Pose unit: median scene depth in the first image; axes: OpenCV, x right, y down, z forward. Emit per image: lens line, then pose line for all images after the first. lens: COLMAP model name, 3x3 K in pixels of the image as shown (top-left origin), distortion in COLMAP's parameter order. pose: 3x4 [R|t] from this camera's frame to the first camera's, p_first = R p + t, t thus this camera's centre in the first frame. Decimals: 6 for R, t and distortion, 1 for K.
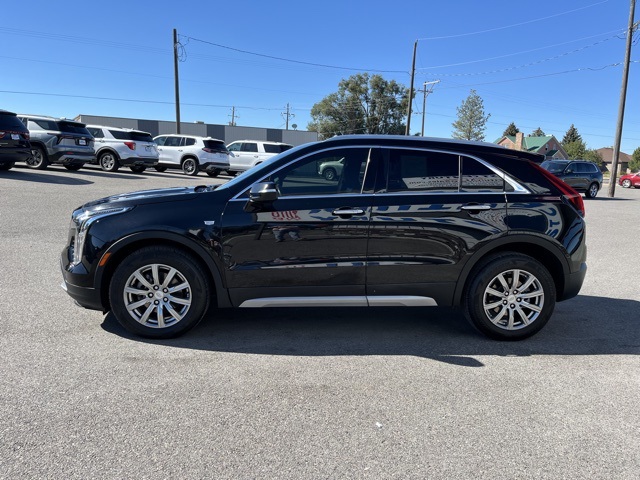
lens RADIAL K [[481.1, 0, 319.5], [0, 481.1, 236.2], [0, 0, 1]] dist [0.053590, -0.077504]
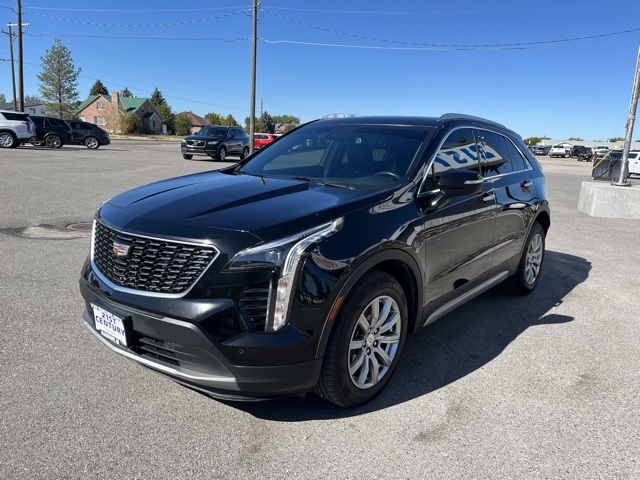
lens RADIAL K [[481.1, 0, 322.6], [0, 481.1, 239.1], [0, 0, 1]] dist [0.053590, -0.077504]
pose [[0.688494, -0.142519, 0.711100, -0.168761], [0.081676, 0.989501, 0.119237, -0.022163], [-0.720628, -0.024014, 0.692906, 0.112433]]
